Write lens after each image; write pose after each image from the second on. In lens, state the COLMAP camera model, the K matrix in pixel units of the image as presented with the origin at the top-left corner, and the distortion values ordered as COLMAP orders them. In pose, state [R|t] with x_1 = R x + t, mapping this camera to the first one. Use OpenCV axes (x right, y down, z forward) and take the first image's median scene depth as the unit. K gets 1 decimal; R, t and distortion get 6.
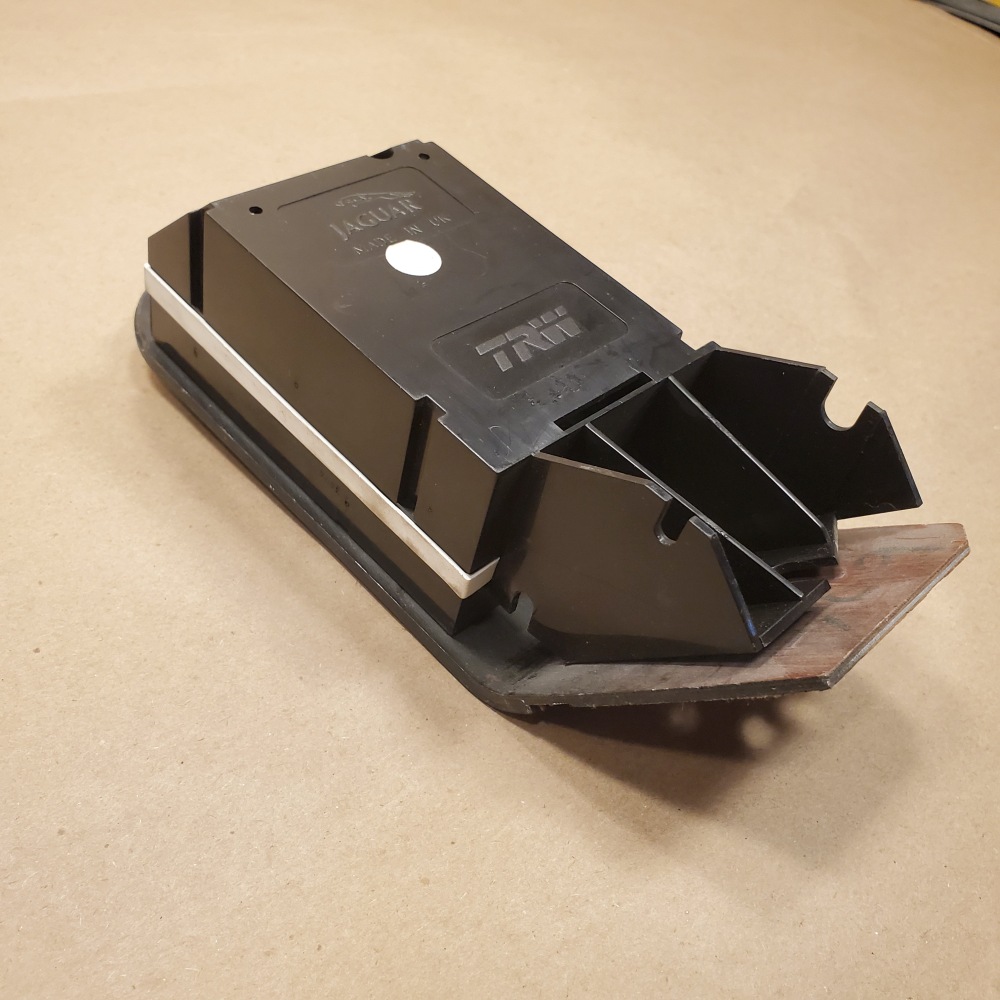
lens RADIAL K [[1077.2, 0, 507.0], [0, 1077.2, 499.5], [0, 0, 1]] dist [-0.019751, 0.023650]
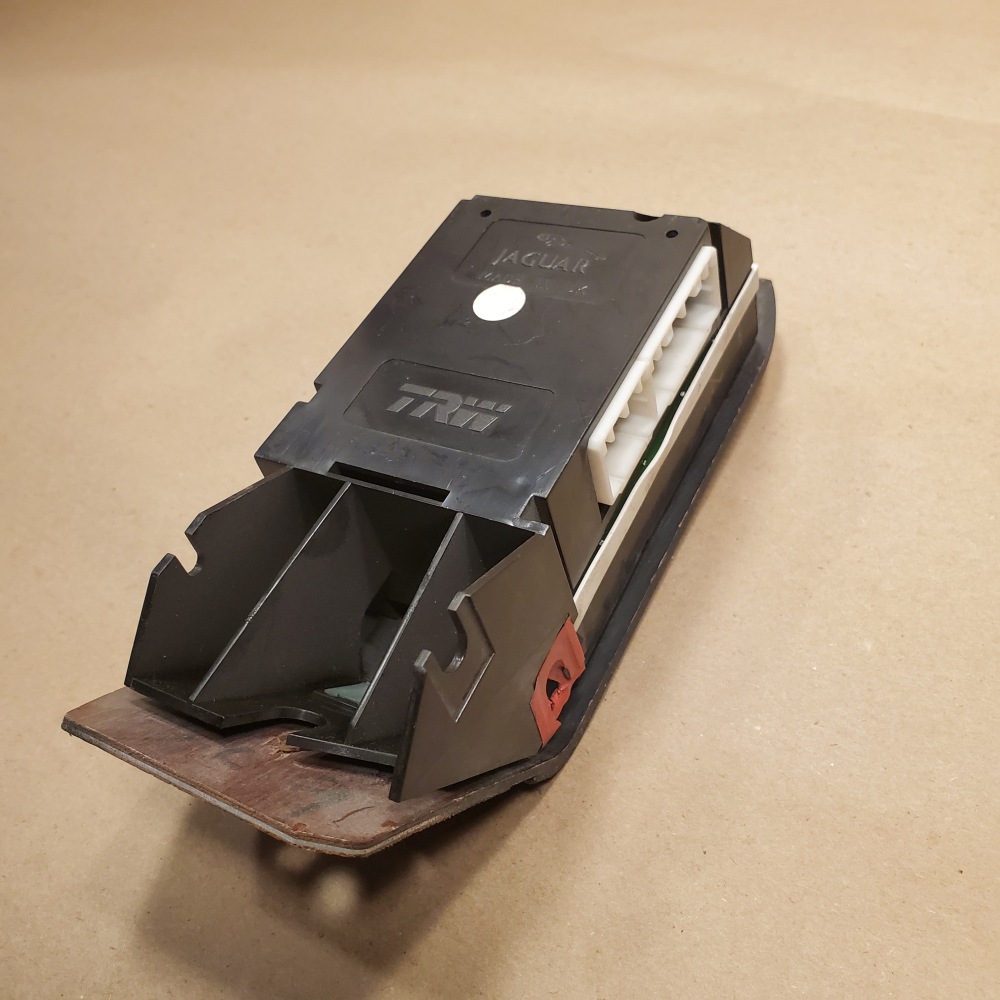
lens RADIAL K [[1077.2, 0, 507.0], [0, 1077.2, 499.5], [0, 0, 1]] dist [-0.019751, 0.023650]
pose [[0.243086, 0.525829, -0.815116, 0.951582], [-0.499822, 0.788075, 0.359327, -0.499413], [0.831316, 0.320066, 0.454391, 0.666585]]
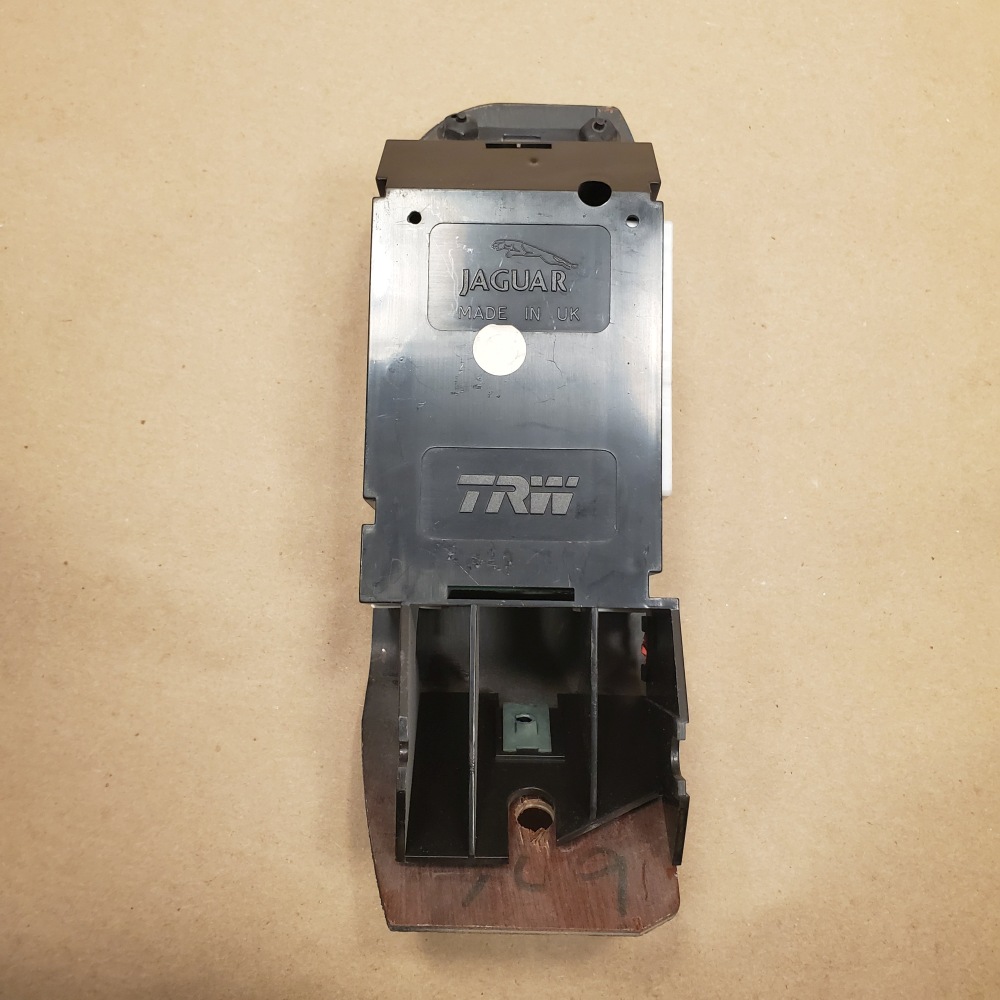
lens RADIAL K [[1060.6, 0, 496.3], [0, 1060.6, 496.7], [0, 0, 1]] dist [0.015375, -0.049842]
pose [[0.682640, 0.672536, -0.285828, 0.329048], [-0.427001, 0.684525, 0.590843, -0.805038], [0.593020, -0.281284, 0.754458, 0.218459]]
